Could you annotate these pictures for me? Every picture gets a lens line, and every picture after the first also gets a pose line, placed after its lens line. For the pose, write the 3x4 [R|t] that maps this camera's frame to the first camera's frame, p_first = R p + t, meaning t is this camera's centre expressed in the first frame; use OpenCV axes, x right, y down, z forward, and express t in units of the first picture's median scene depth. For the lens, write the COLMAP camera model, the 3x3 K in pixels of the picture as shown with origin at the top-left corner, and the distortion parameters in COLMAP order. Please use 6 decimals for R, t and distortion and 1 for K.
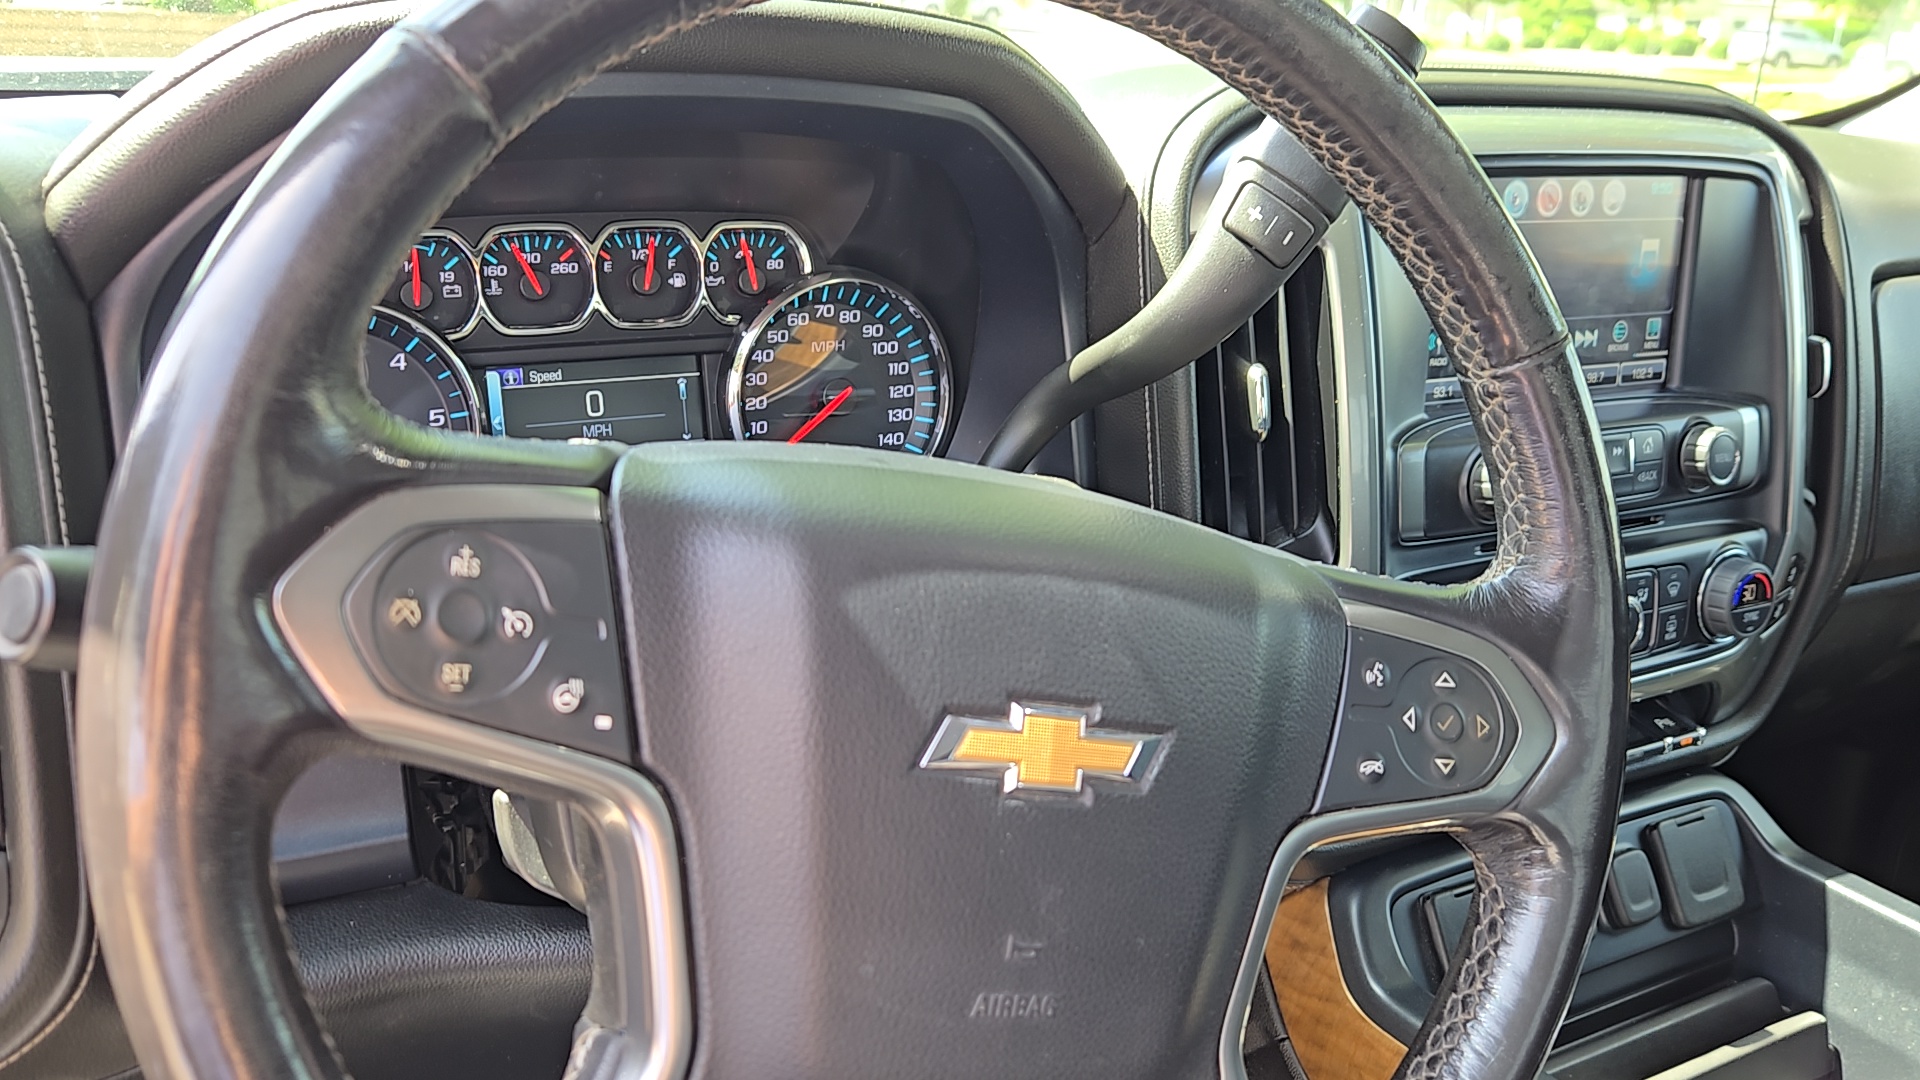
lens RADIAL K [[1606.8, 0, 951.5], [0, 1606.8, 541.8], [0, 0, 1]] dist [0.010060, -0.006888]
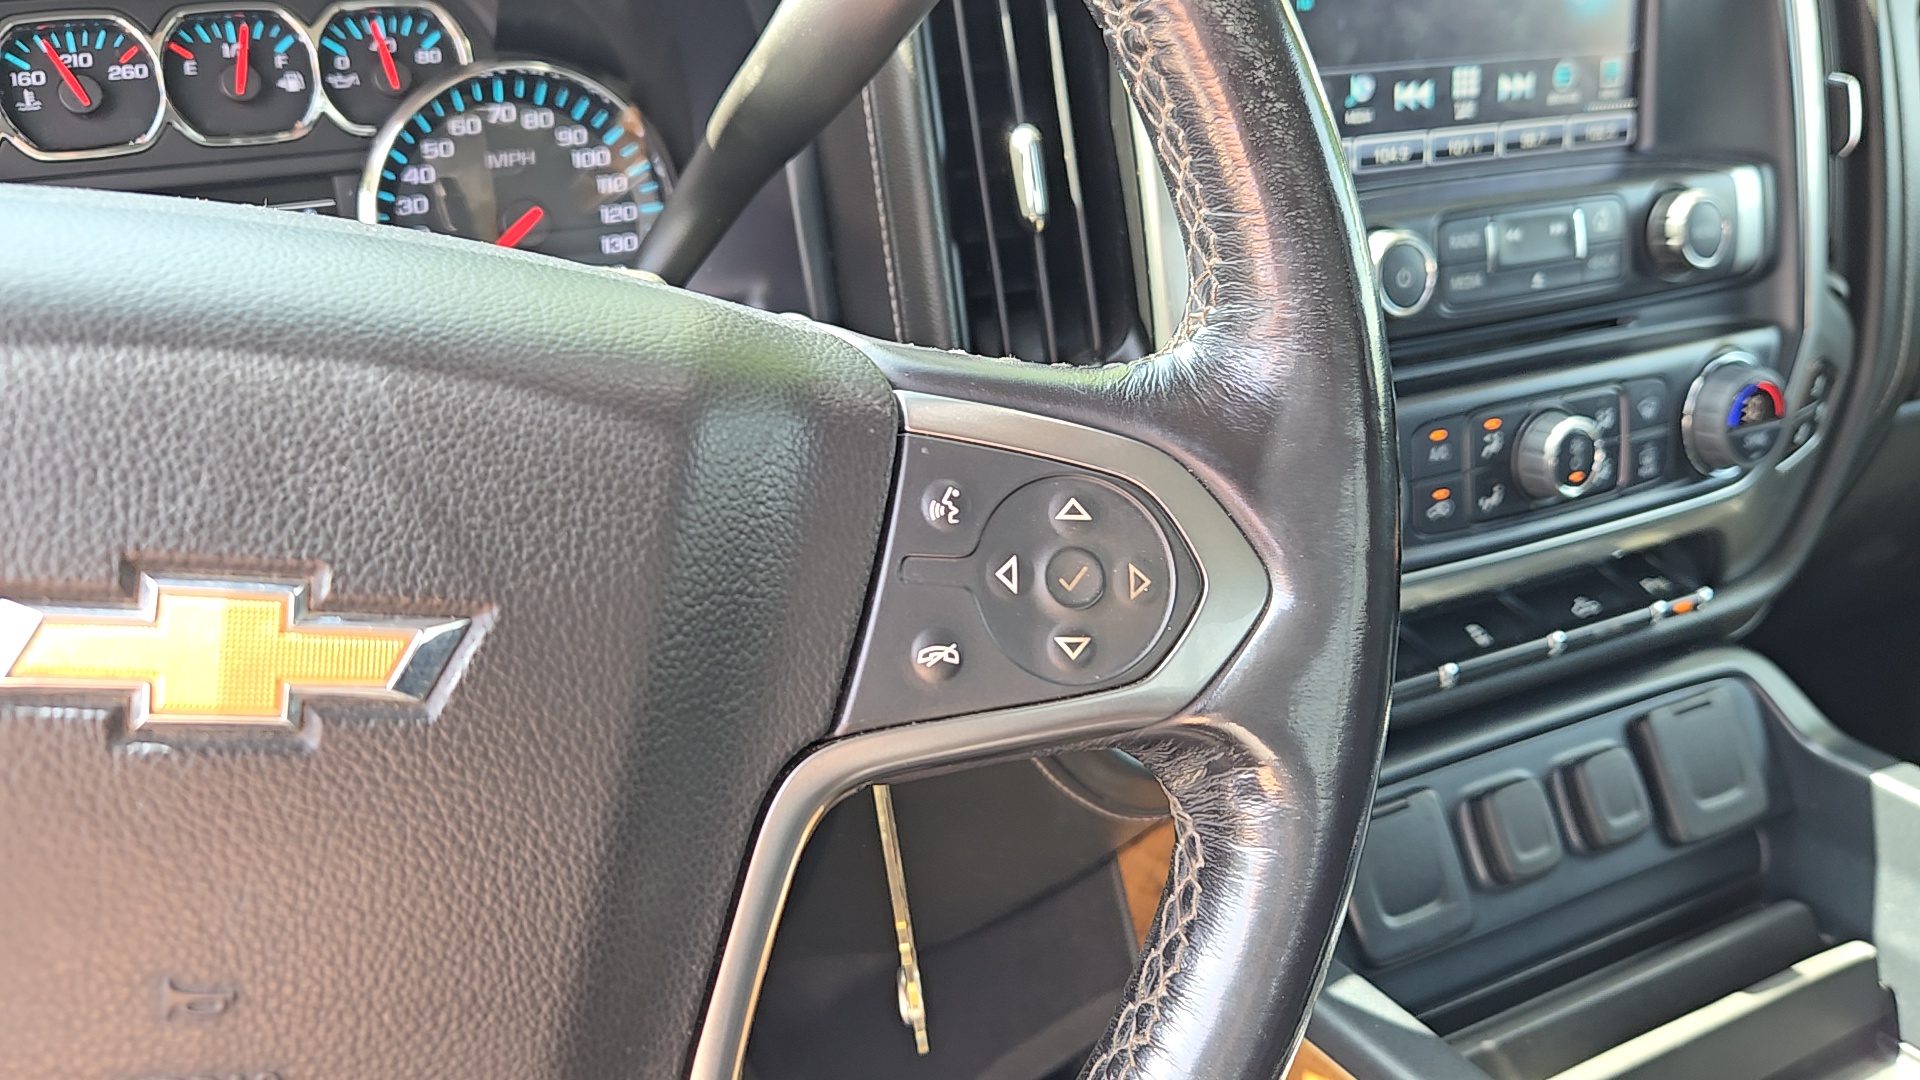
lens RADIAL K [[1621.2, 0, 960.0], [0, 1621.2, 540.0], [0, 0, 1]] dist [-0.000291, -0.018213]
pose [[0.996238, -0.056813, -0.065440, 0.203348], [0.059842, 0.997180, 0.045297, 0.044532], [0.062682, -0.049043, 0.996828, 0.250005]]
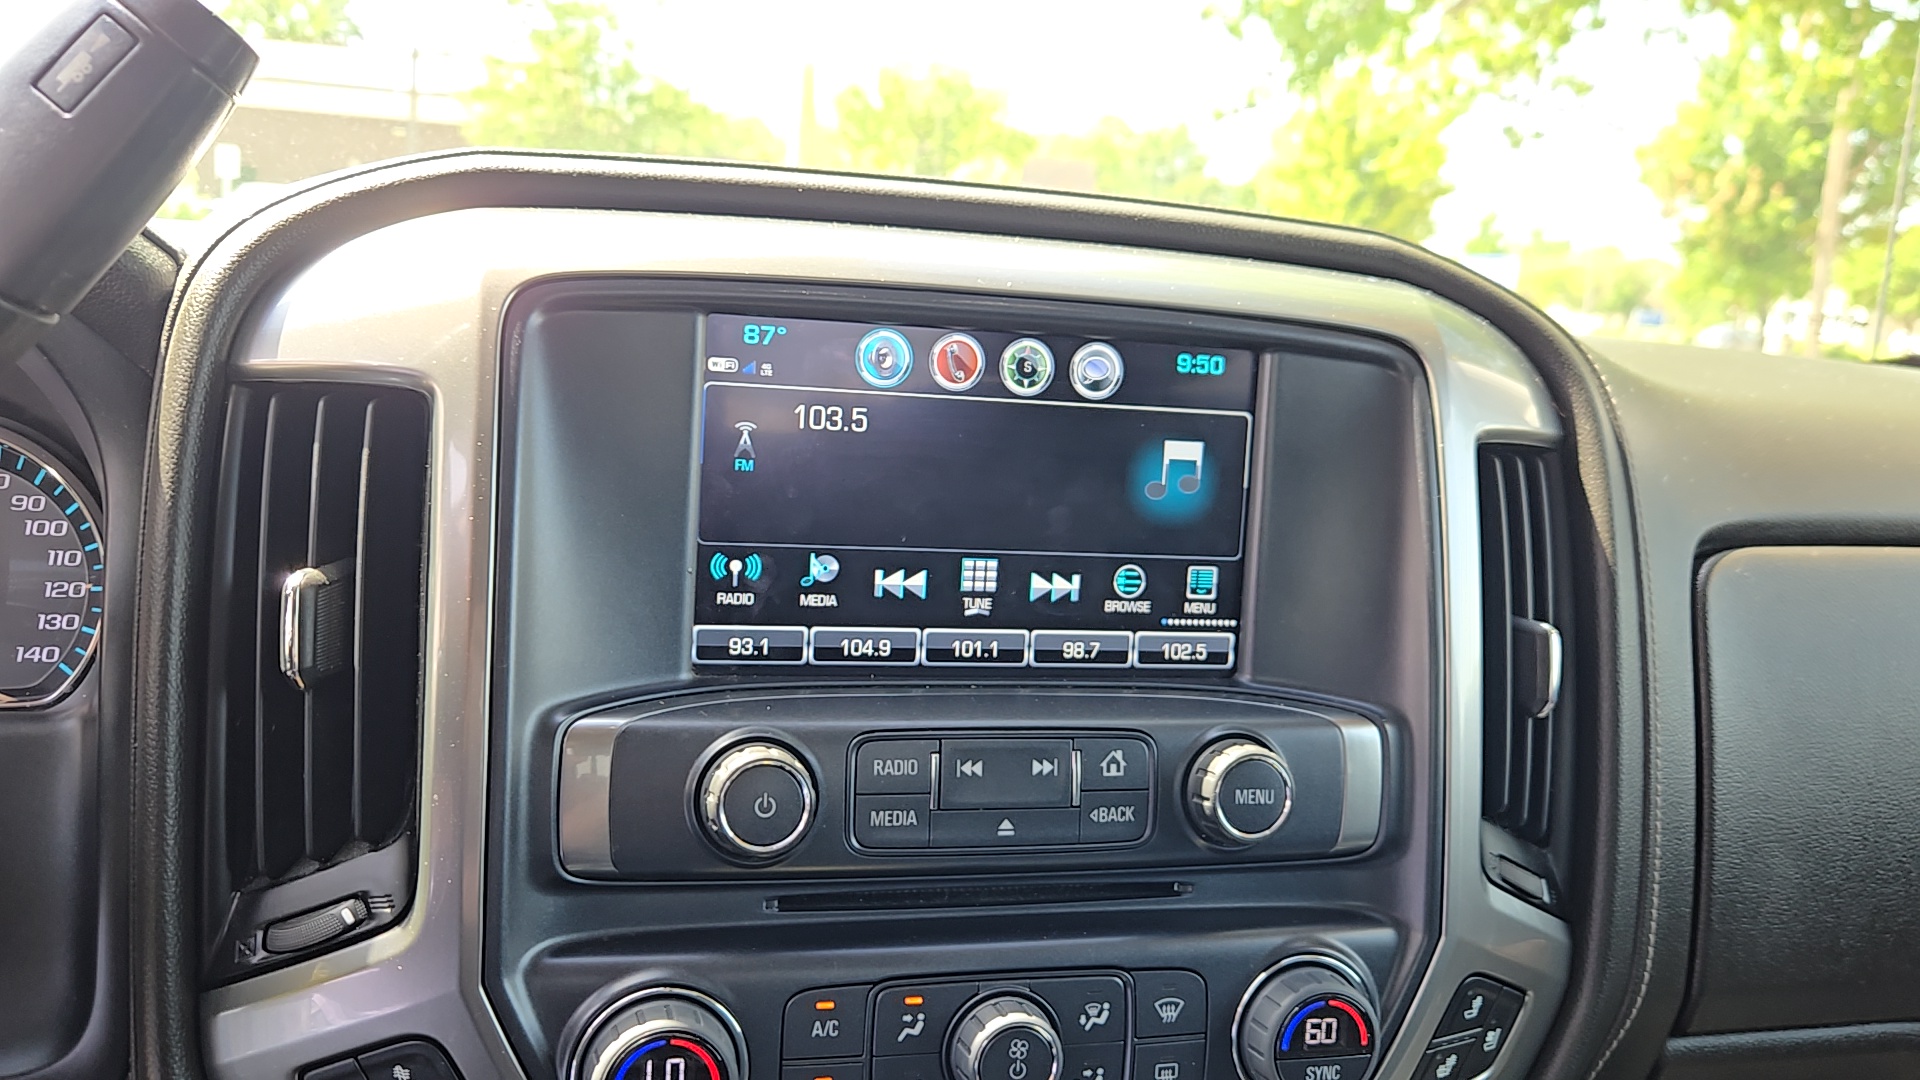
lens RADIAL K [[1621.2, 0, 960.0], [0, 1621.2, 540.0], [0, 0, 1]] dist [-0.000291, -0.018213]
pose [[0.972006, 0.061442, -0.226781, 0.599234], [-0.099797, 0.981773, -0.161747, -0.044271], [0.212710, 0.179851, 0.960421, 0.446423]]
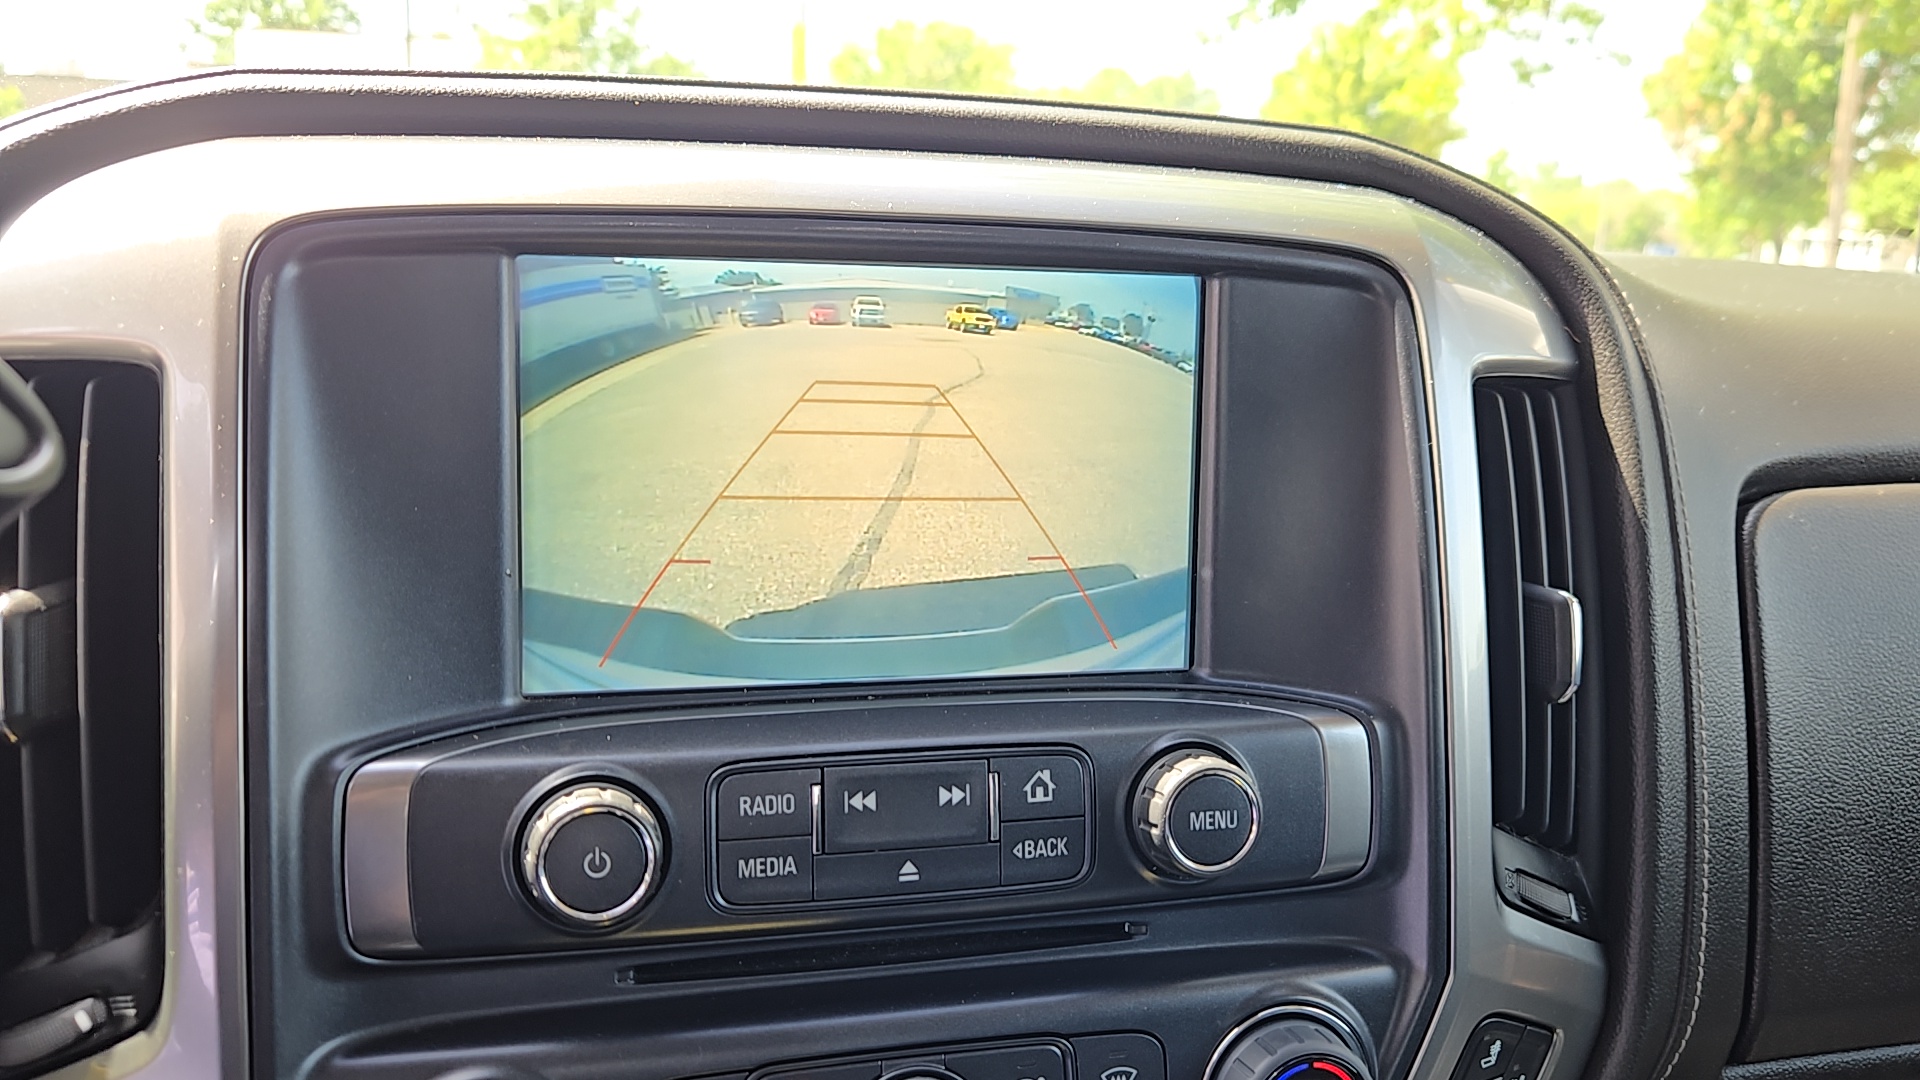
lens RADIAL K [[1617.7, 0, 961.3], [0, 1617.7, 545.2], [0, 0, 1]] dist [-0.001587, -0.009006]
pose [[0.971245, 0.028433, -0.236377, 0.617396], [-0.061881, 0.988869, -0.135313, -0.075606], [0.229898, 0.146049, 0.962194, 0.585049]]
